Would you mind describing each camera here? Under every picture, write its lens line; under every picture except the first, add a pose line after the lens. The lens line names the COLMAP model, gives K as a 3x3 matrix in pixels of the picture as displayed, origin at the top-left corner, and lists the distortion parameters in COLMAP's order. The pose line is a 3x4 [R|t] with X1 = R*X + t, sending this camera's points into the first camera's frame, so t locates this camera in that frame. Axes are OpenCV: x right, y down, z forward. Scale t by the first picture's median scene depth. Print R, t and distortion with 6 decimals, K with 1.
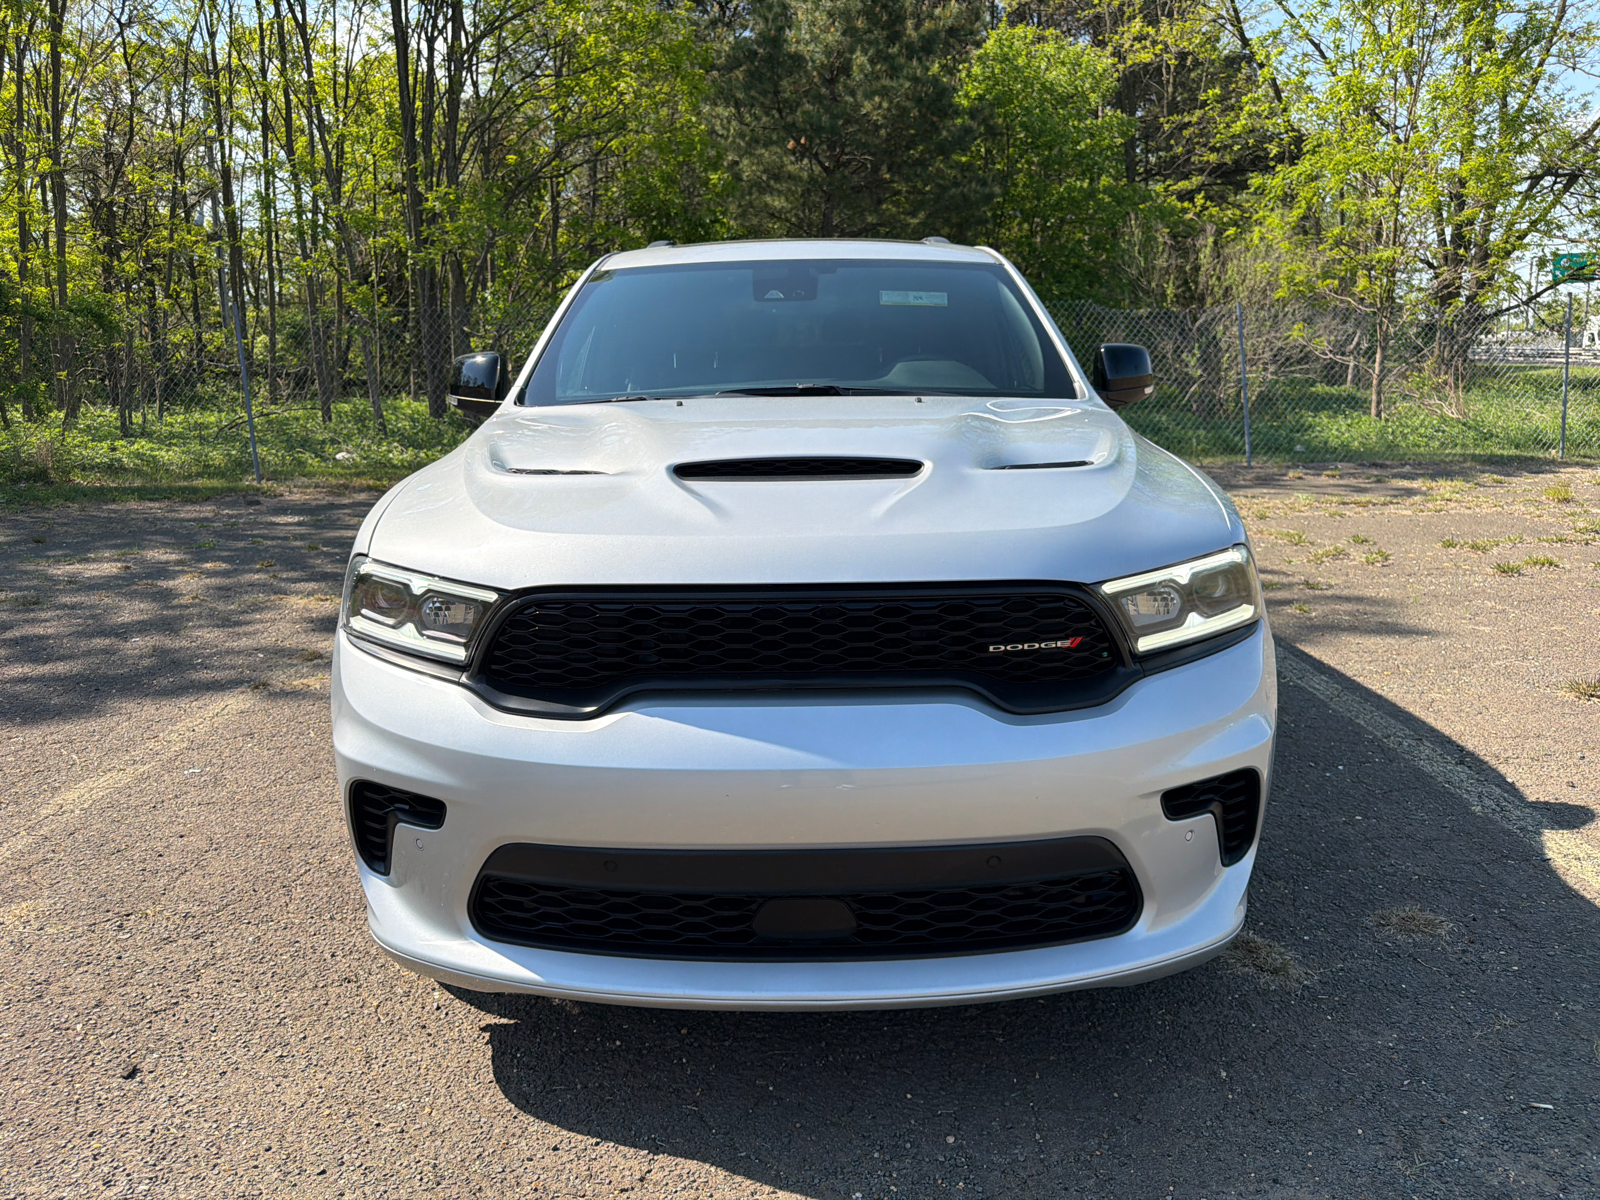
lens RADIAL K [[1140.7, 0, 796.4], [0, 1140.7, 596.4], [0, 0, 1]] dist [0.024954, -0.032426]
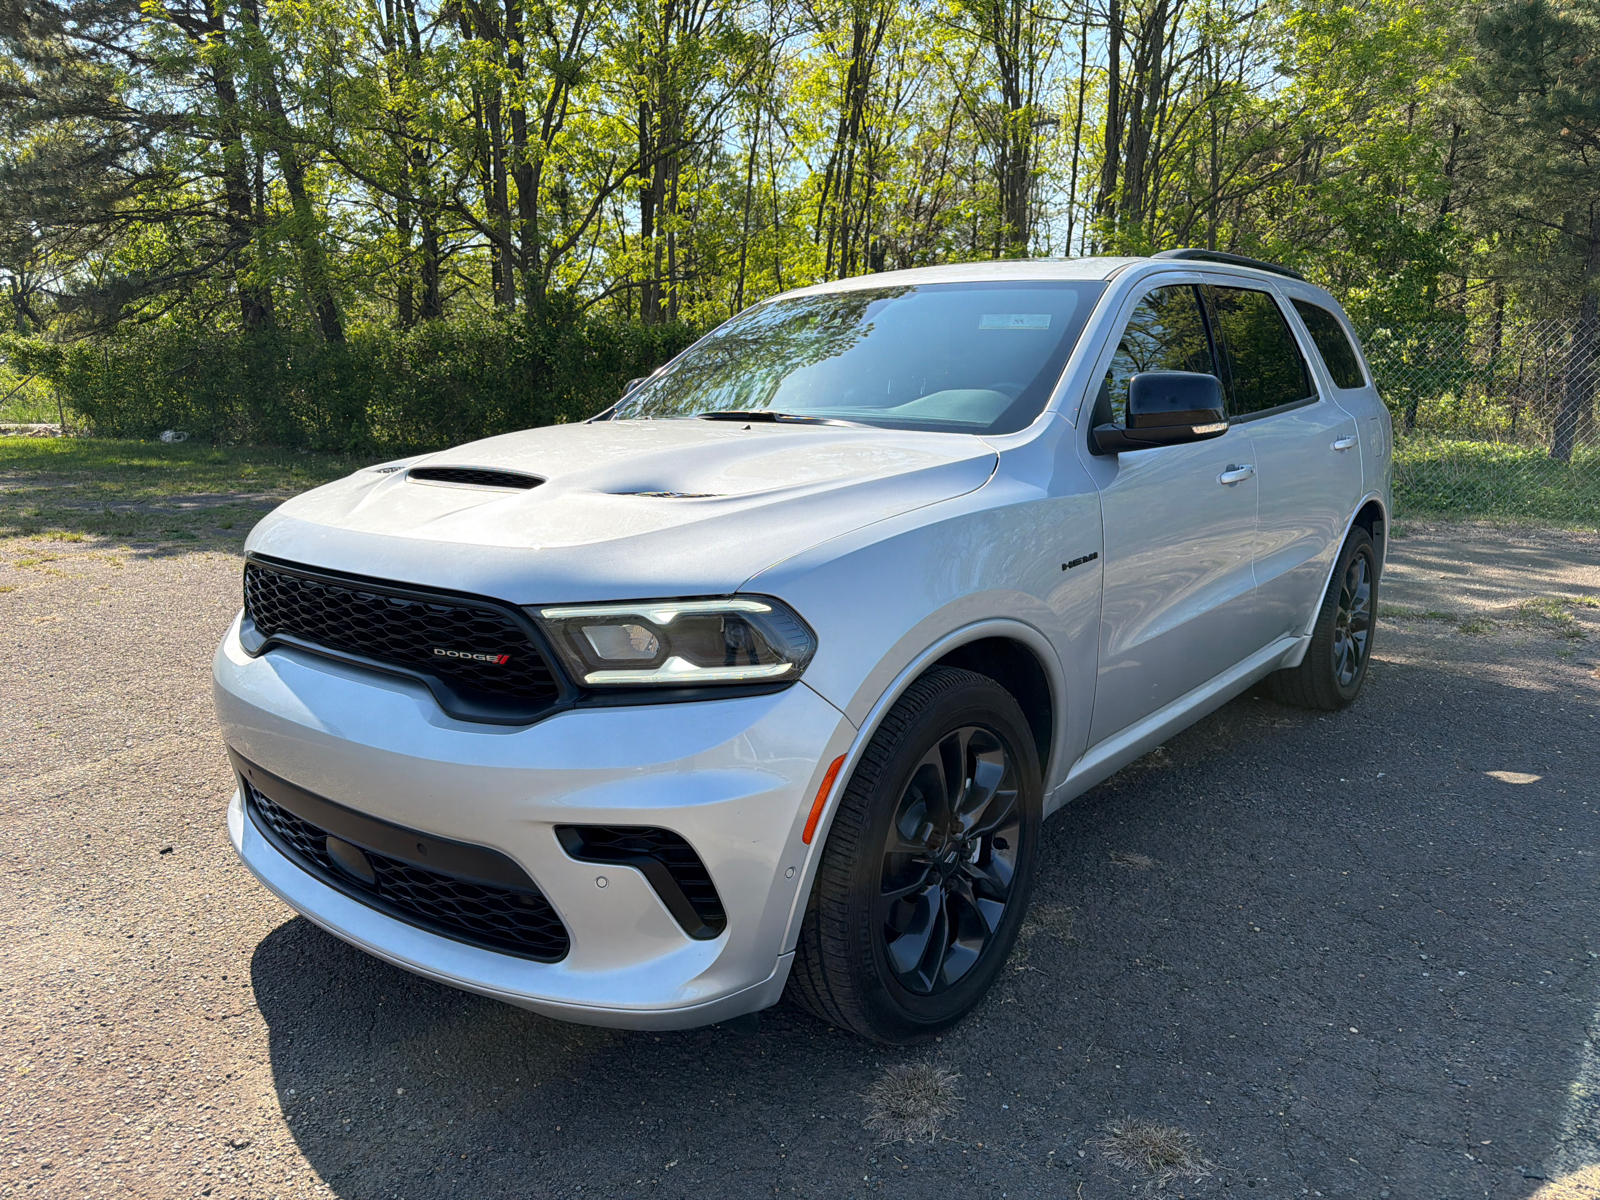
lens RADIAL K [[1132.2, 0, 792.9], [0, 1132.2, 602.2], [0, 0, 1]] dist [0.034617, -0.039146]
pose [[0.777898, 0.130340, -0.614725, 0.924154], [-0.140024, 0.989610, 0.032636, -0.069642], [0.612591, 0.060689, 0.788066, 0.303902]]
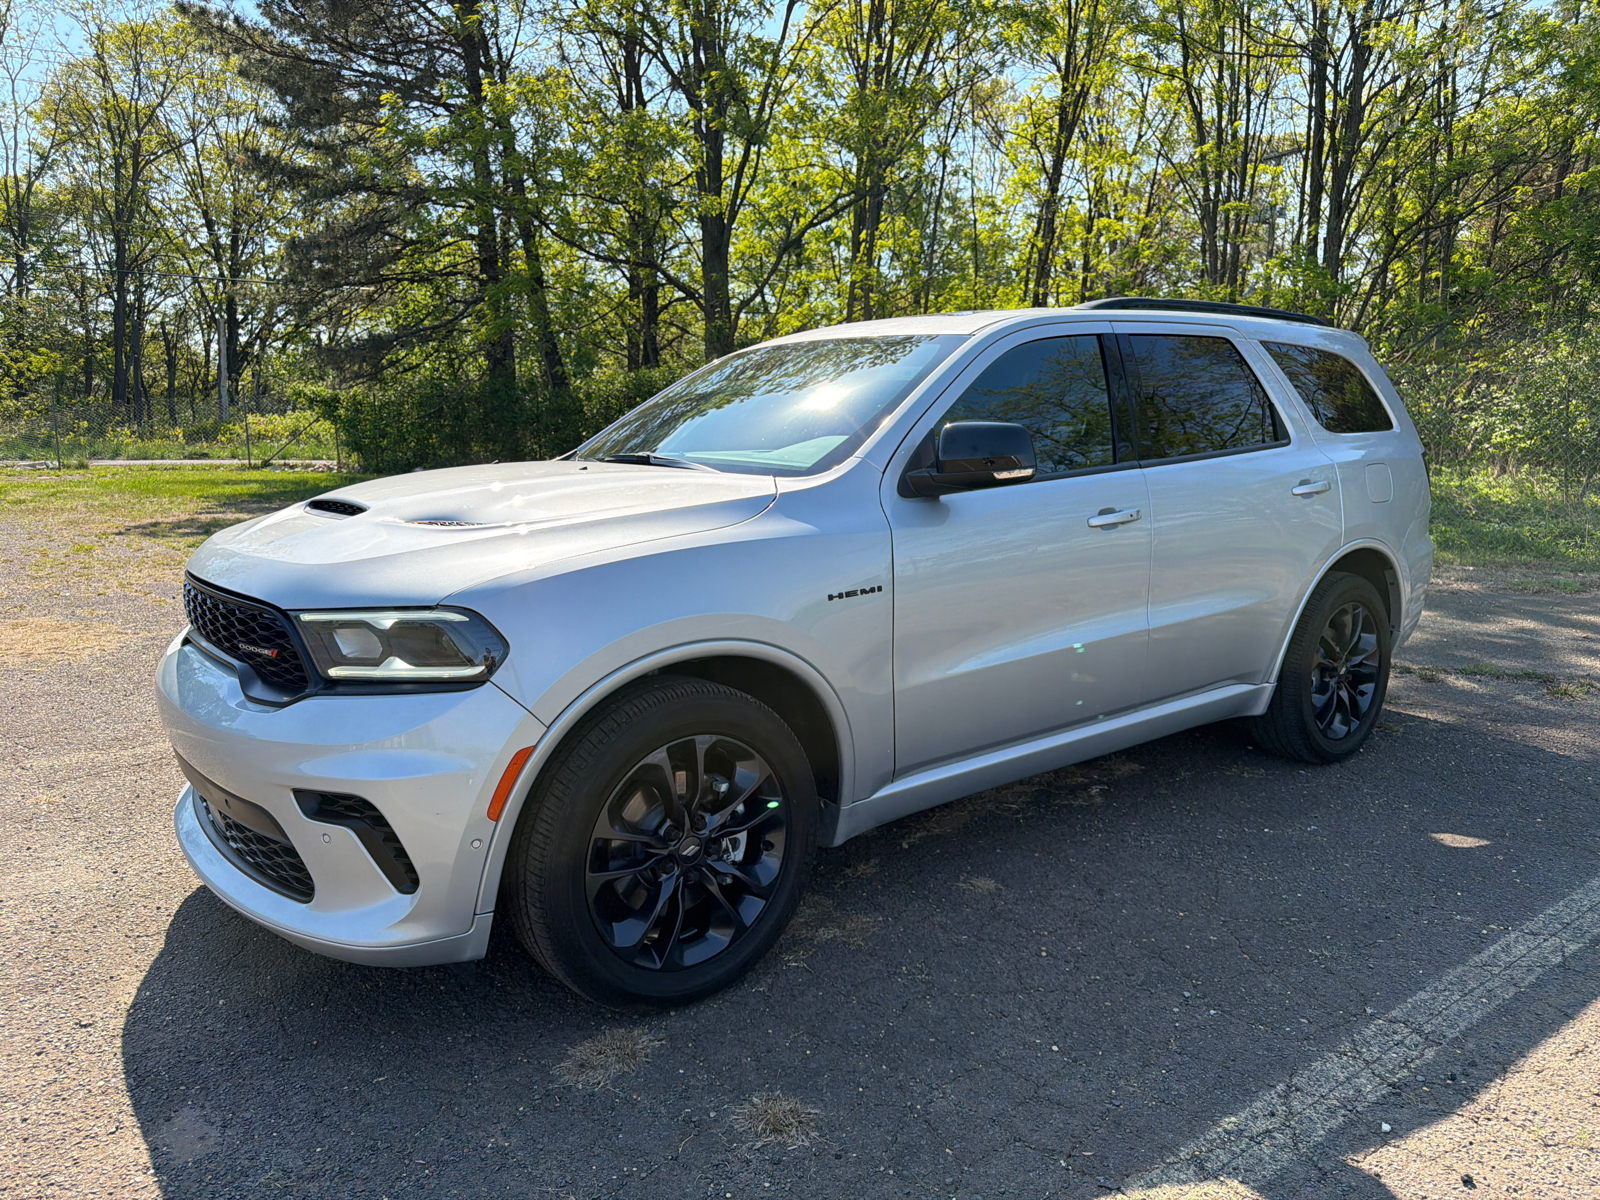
lens RADIAL K [[1132.2, 0, 798.2], [0, 1132.2, 605.5], [0, 0, 1]] dist [0.034617, -0.039146]
pose [[0.626305, 0.134395, -0.767906, 1.368006], [-0.168789, 0.985040, 0.034731, -0.134235], [0.761086, 0.107862, 0.639620, 0.540680]]
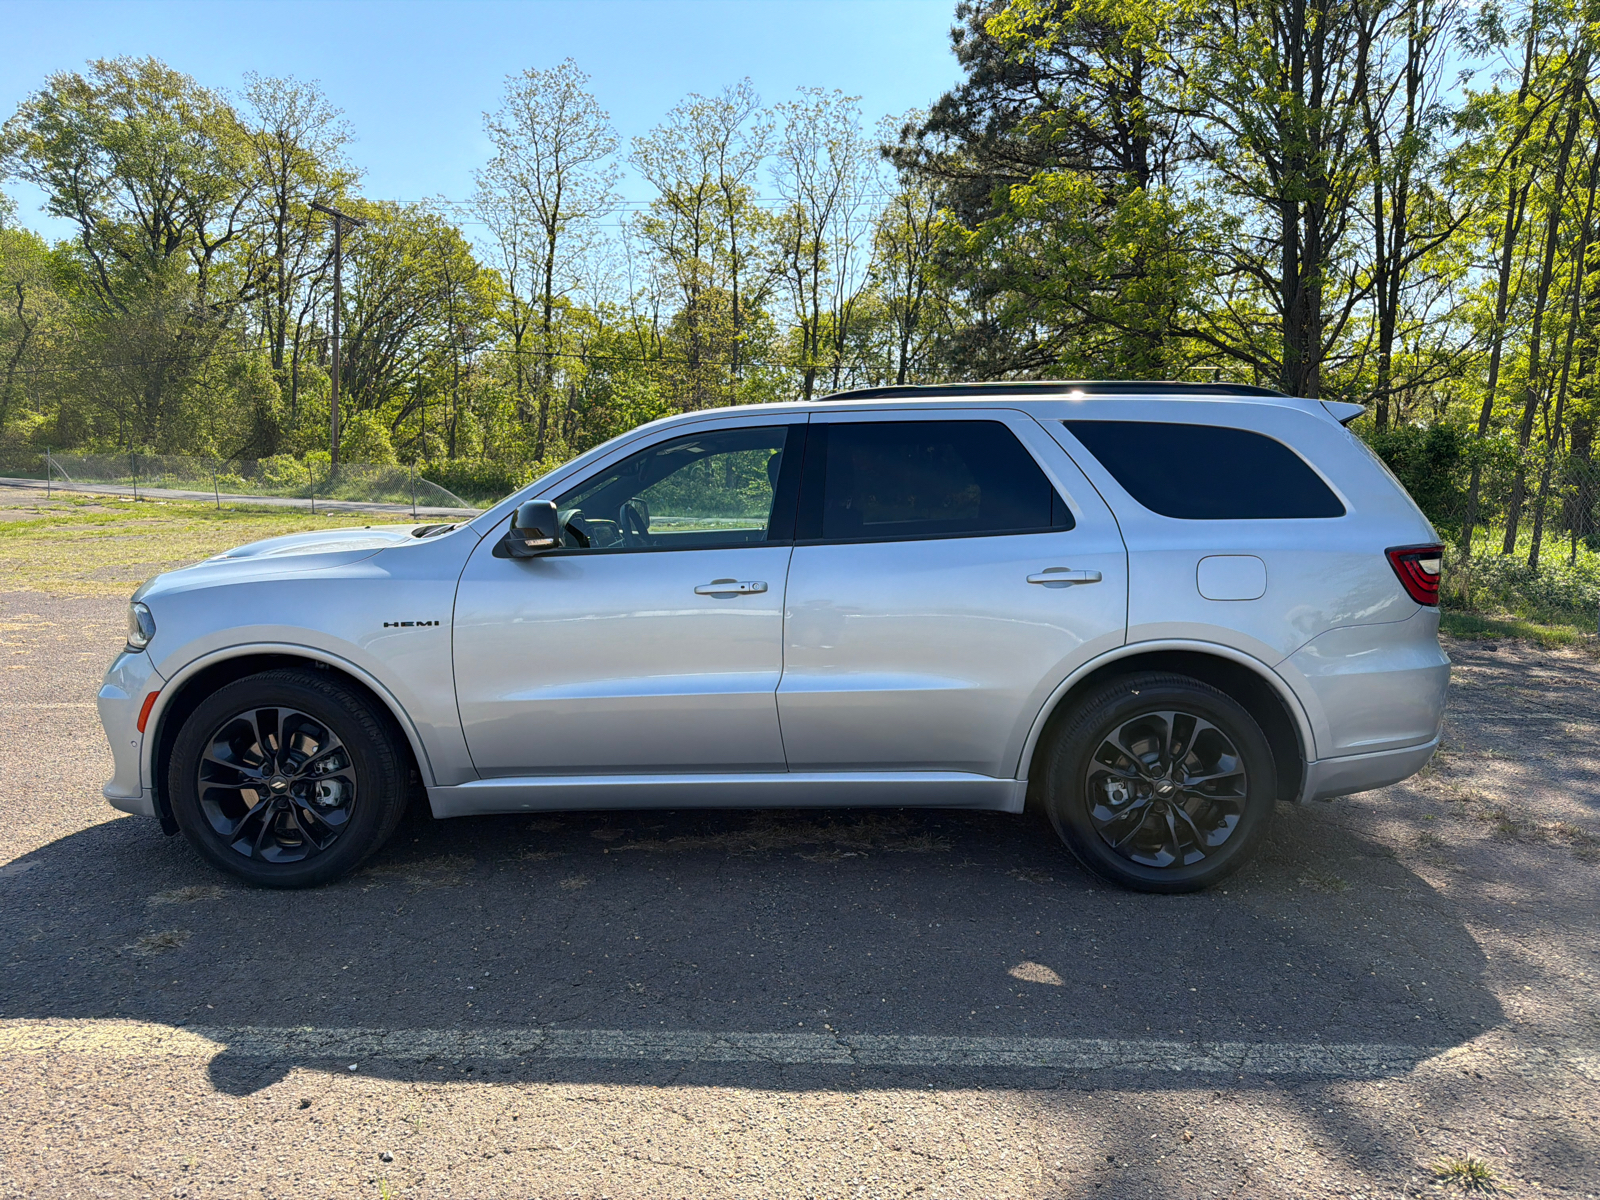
lens RADIAL K [[1132.2, 0, 797.3], [0, 1132.2, 596.3], [0, 0, 1]] dist [0.034617, -0.039146]
pose [[0.015605, 0.105938, -0.994250, 2.155748], [-0.217004, 0.971029, 0.100058, -0.456394], [0.976046, 0.214195, 0.038142, 1.898868]]
